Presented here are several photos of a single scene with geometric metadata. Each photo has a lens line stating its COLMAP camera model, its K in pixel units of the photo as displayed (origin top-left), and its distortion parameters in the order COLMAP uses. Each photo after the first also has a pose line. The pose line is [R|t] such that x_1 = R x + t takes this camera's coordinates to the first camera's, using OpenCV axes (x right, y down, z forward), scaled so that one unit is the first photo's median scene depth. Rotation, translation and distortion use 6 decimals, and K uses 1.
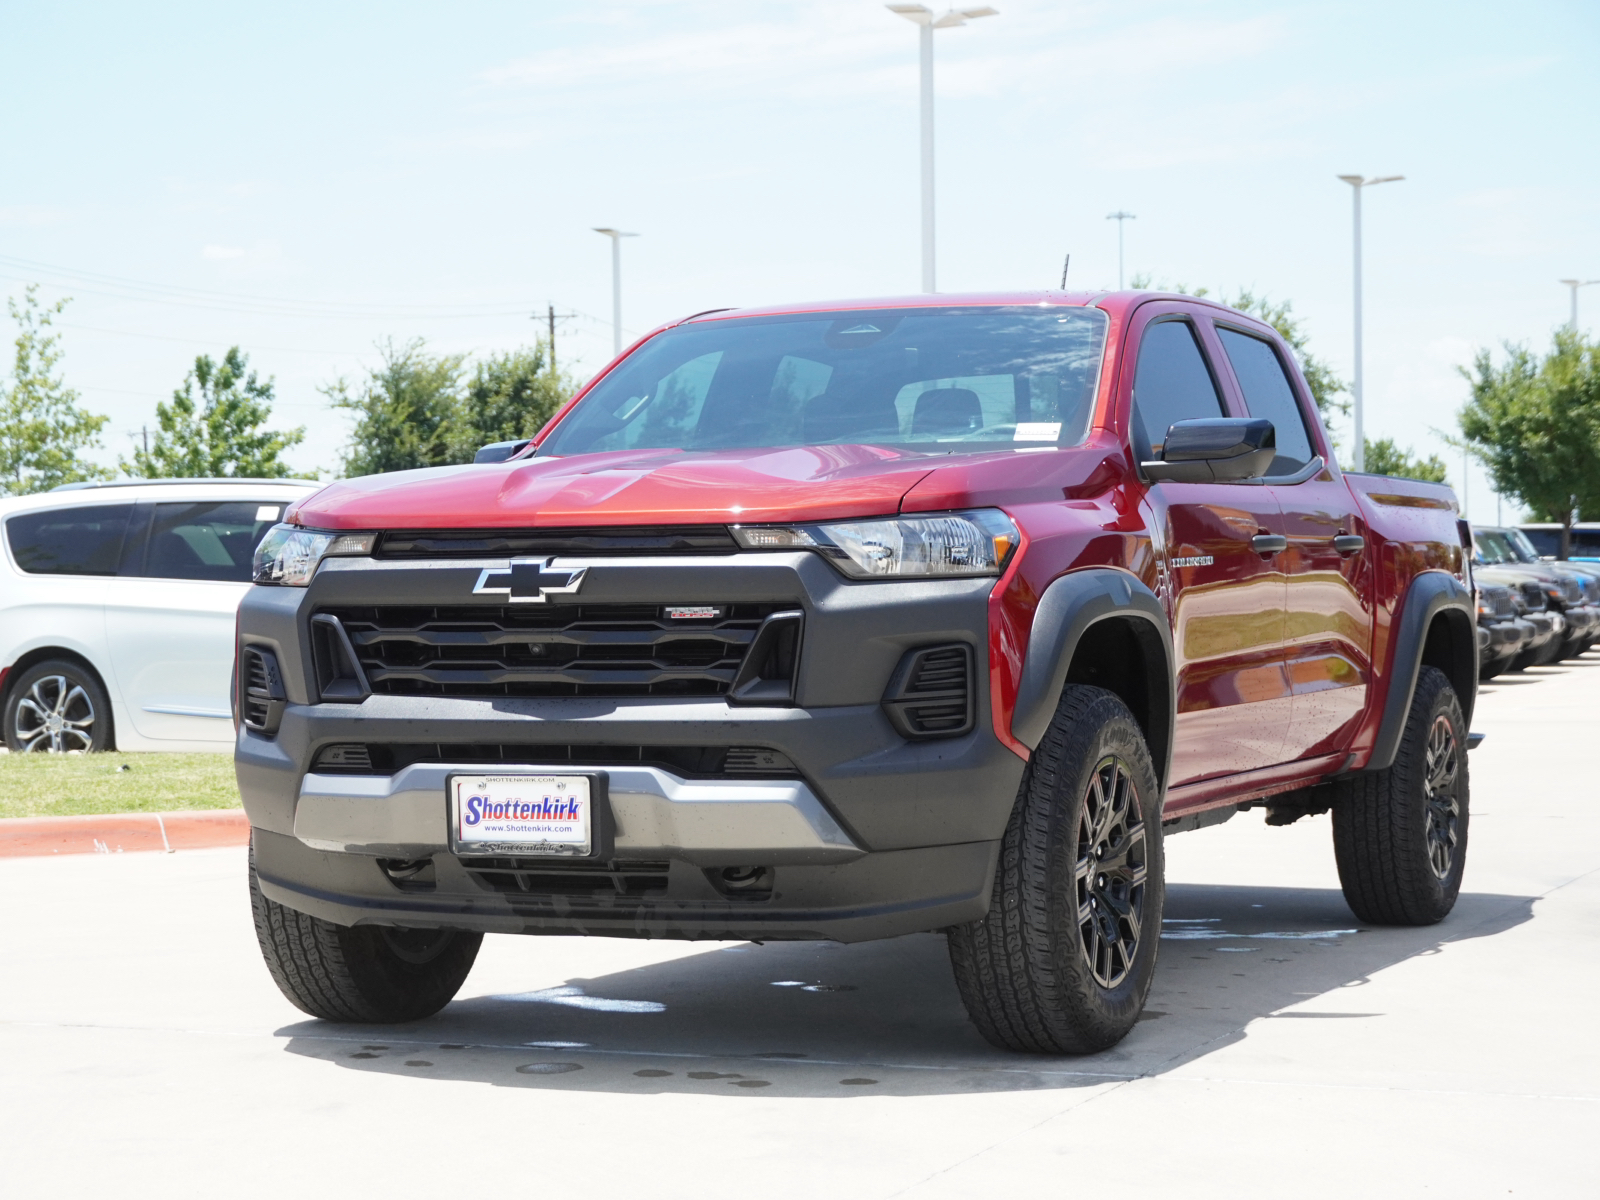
lens RADIAL K [[3298.8, 0, 777.3], [0, 3298.8, 595.3], [0, 0, 1]] dist [0.083762, 0.136746]
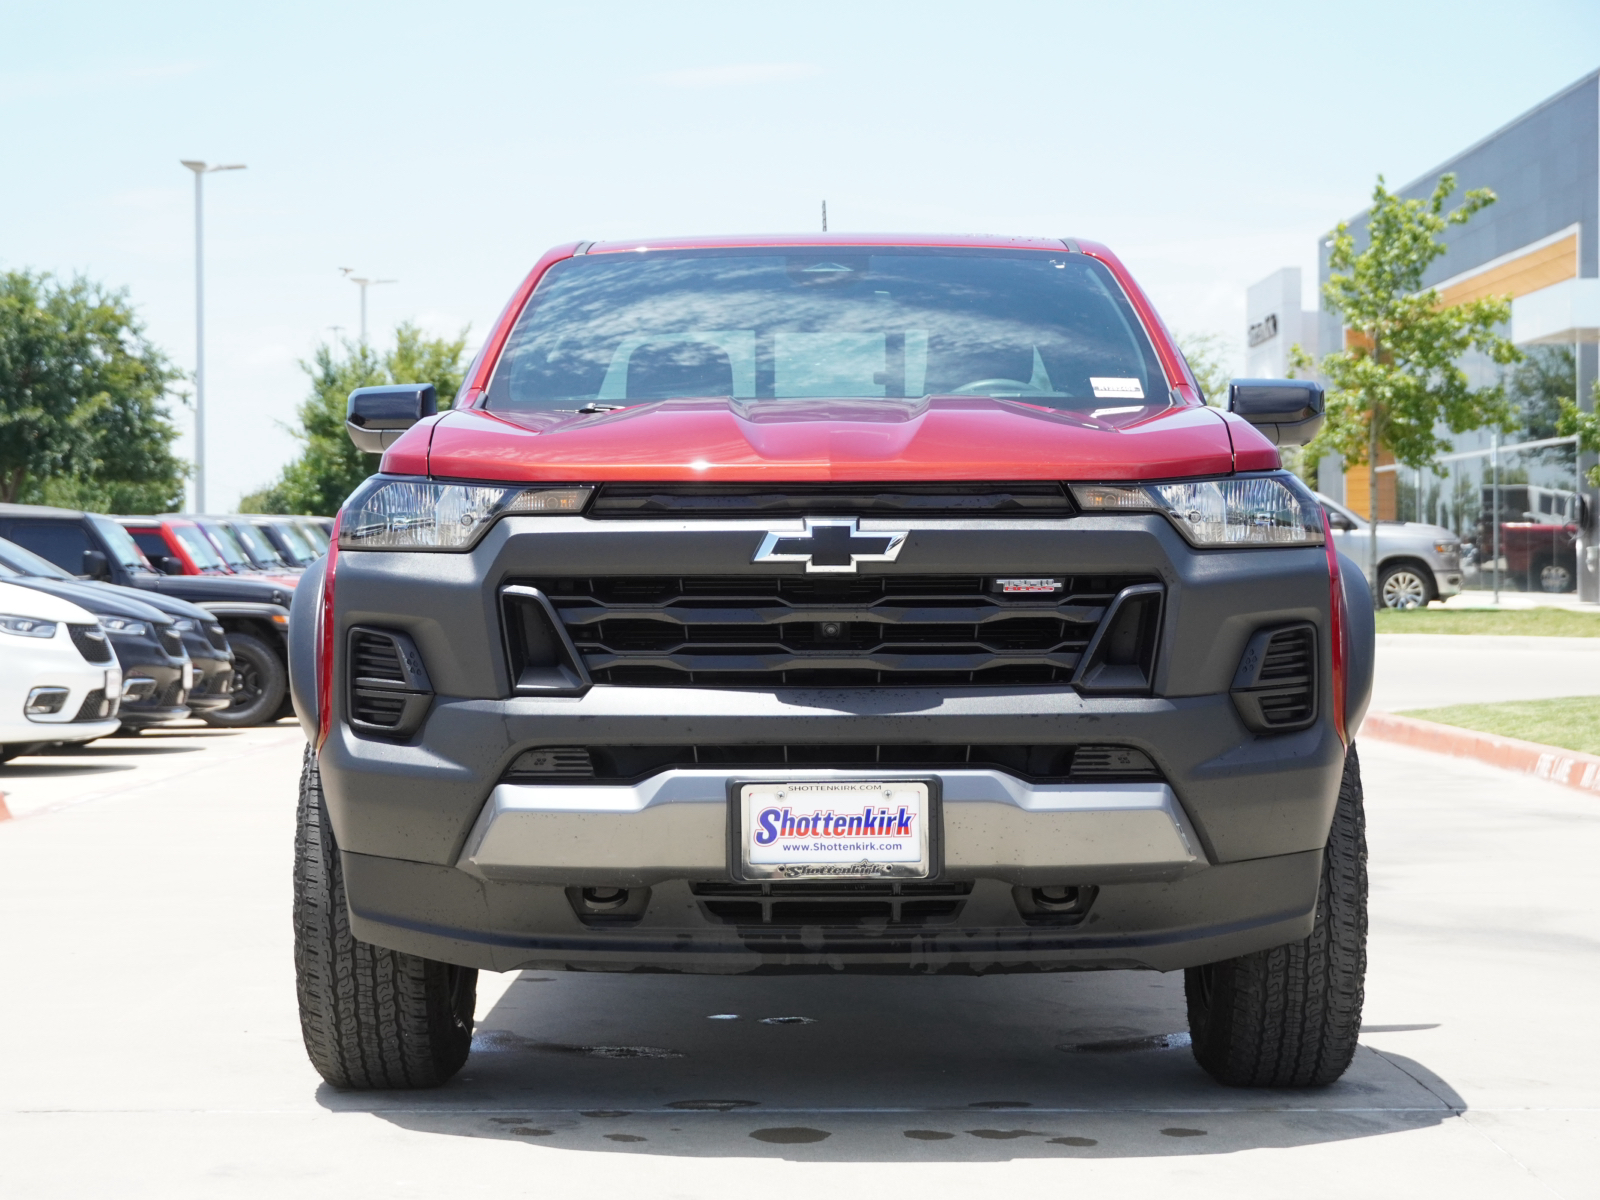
lens RADIAL K [[3298.8, 0, 777.3], [0, 3298.8, 595.3], [0, 0, 1]] dist [0.083762, 0.136746]
pose [[0.926807, 0.004683, 0.375508, -0.394907], [-0.005385, 0.999985, 0.000821, 0.007180], [-0.375499, -0.002783, 0.926819, 0.239414]]
